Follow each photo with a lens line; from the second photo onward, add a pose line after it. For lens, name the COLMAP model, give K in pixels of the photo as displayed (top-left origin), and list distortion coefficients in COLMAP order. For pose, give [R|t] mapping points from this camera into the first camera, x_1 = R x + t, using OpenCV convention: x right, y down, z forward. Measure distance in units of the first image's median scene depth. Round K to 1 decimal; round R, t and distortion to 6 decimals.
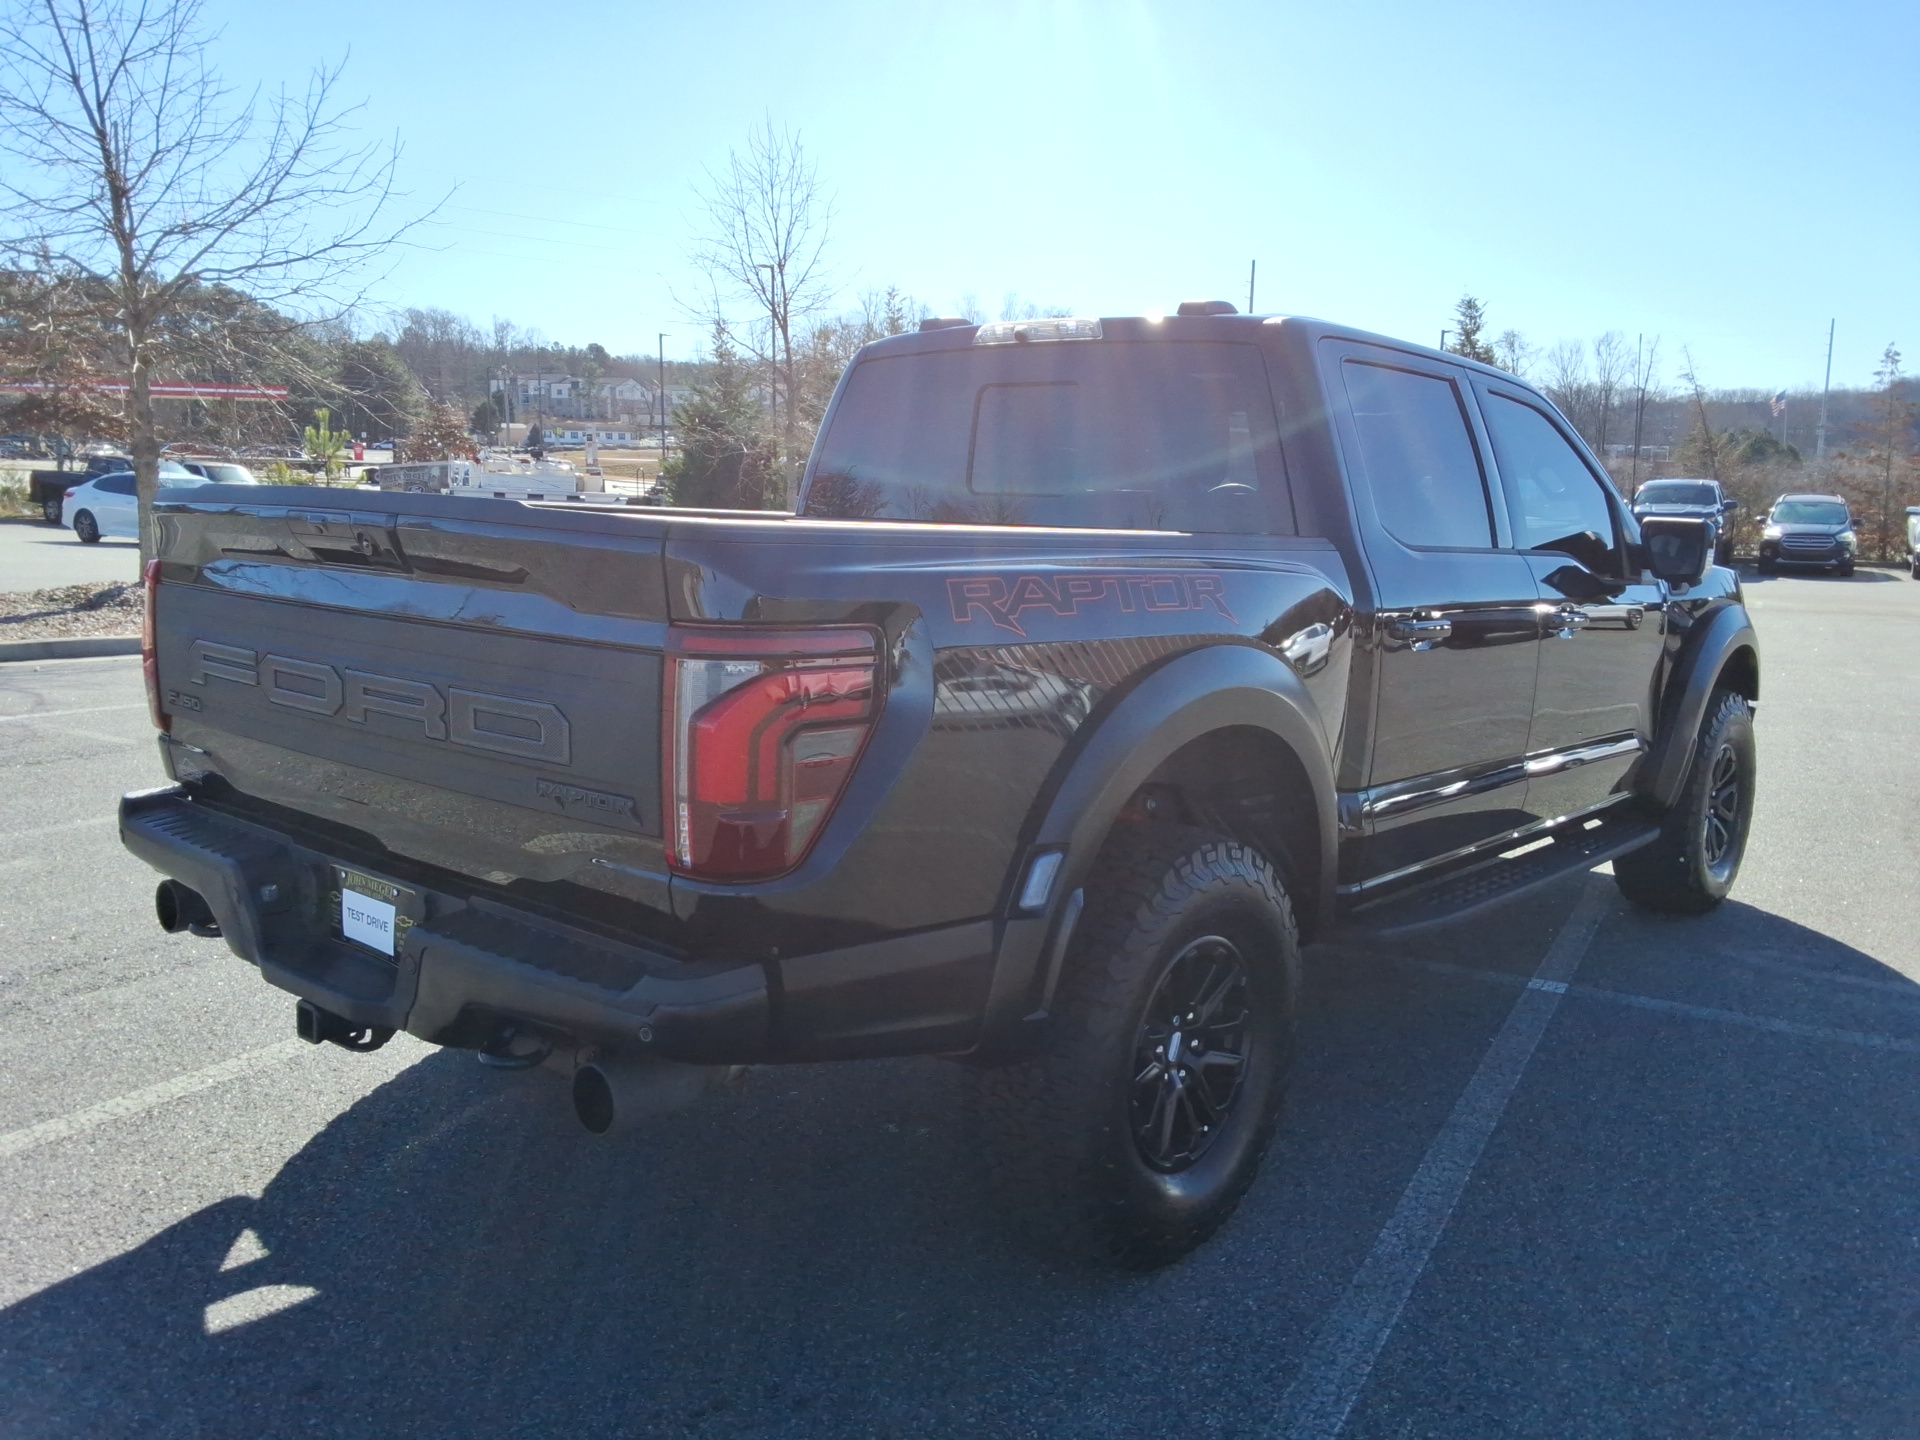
lens RADIAL K [[1528.9, 0, 983.5], [0, 1528.9, 704.6], [0, 0, 1]] dist [0.097499, -0.153224]
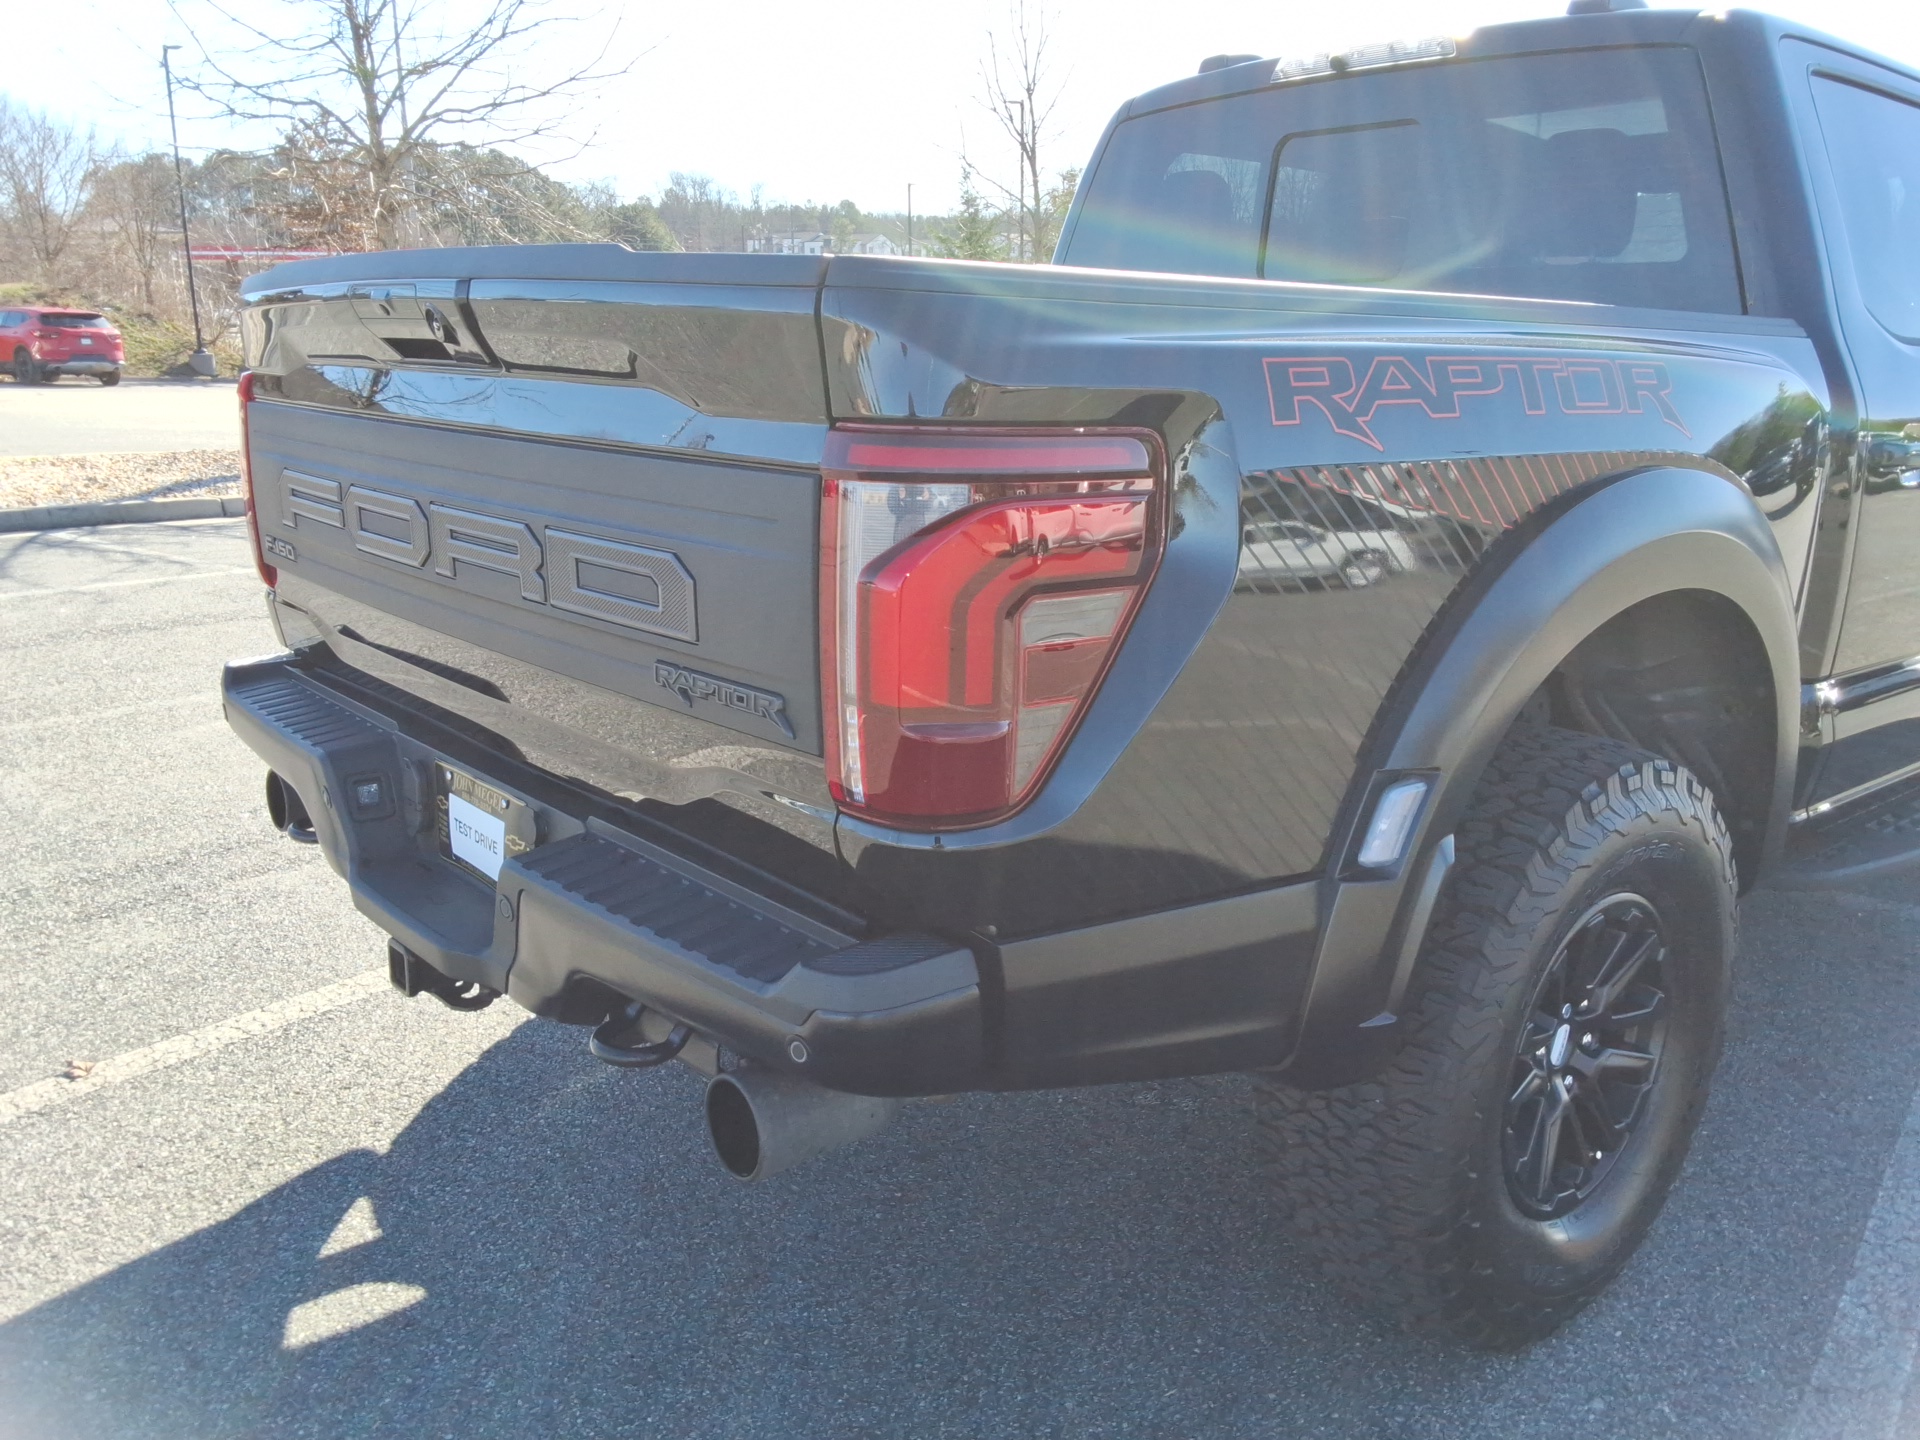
lens RADIAL K [[1528.9, 0, 989.4], [0, 1528.9, 704.7], [0, 0, 1]] dist [0.097499, -0.153224]
pose [[0.987877, 0.018828, -0.154095, -0.029508], [-0.004690, 0.995785, 0.091602, 0.003073], [0.155170, -0.089769, 0.983801, 0.285499]]
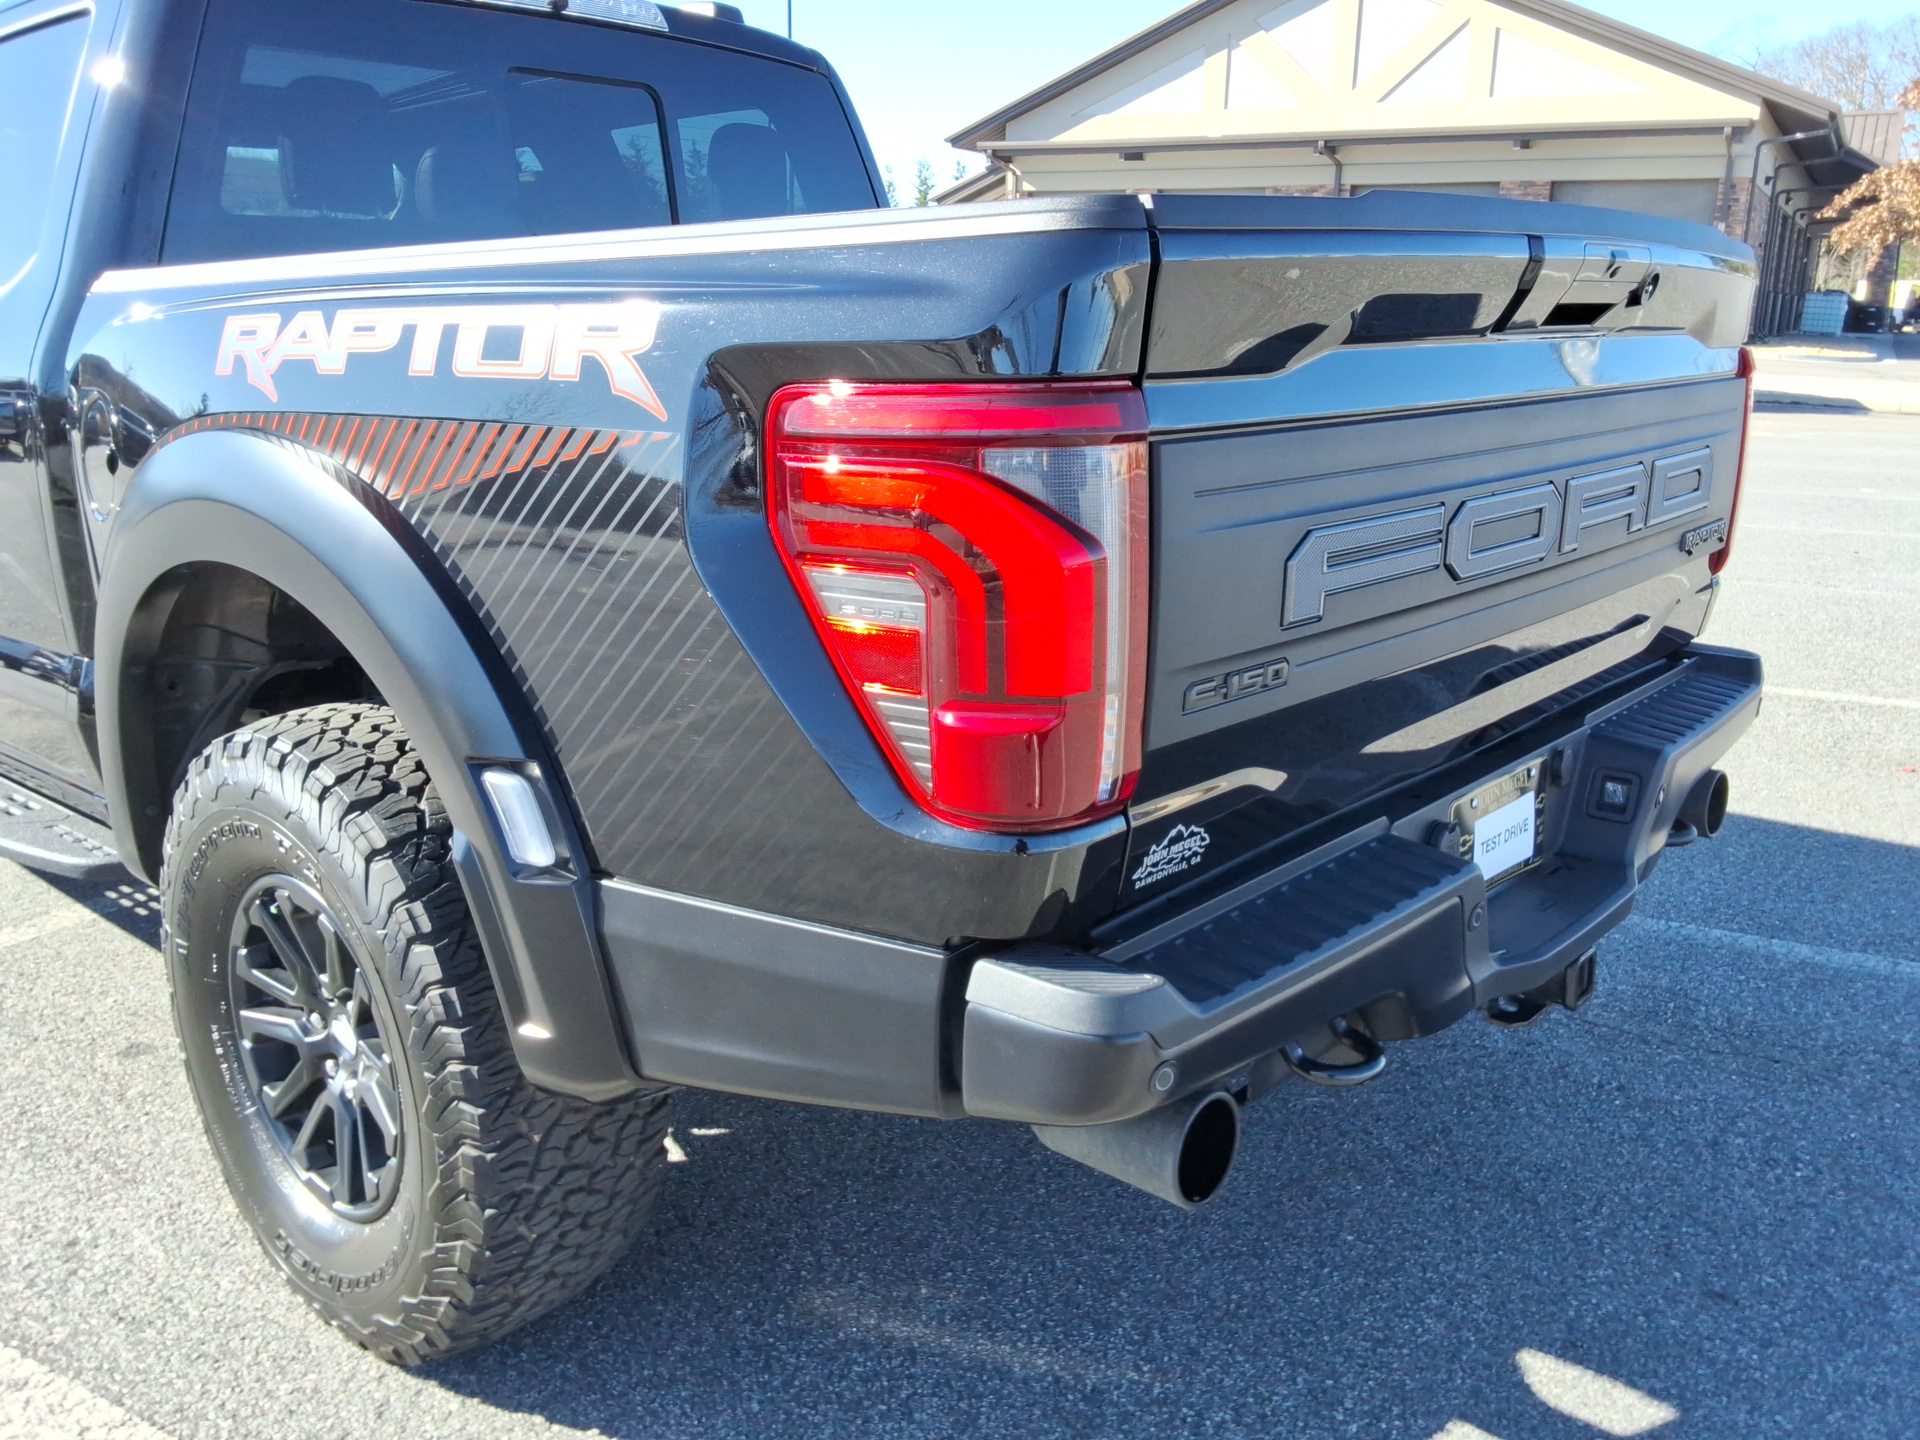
lens RADIAL K [[1528.9, 0, 958.0], [0, 1528.9, 713.4], [0, 0, 1]] dist [0.097499, -0.153224]
pose [[0.034472, -0.275019, 0.960821, -1.040124], [0.140376, 0.953194, 0.267799, -0.134732], [-0.989498, 0.125645, 0.071464, 1.154109]]
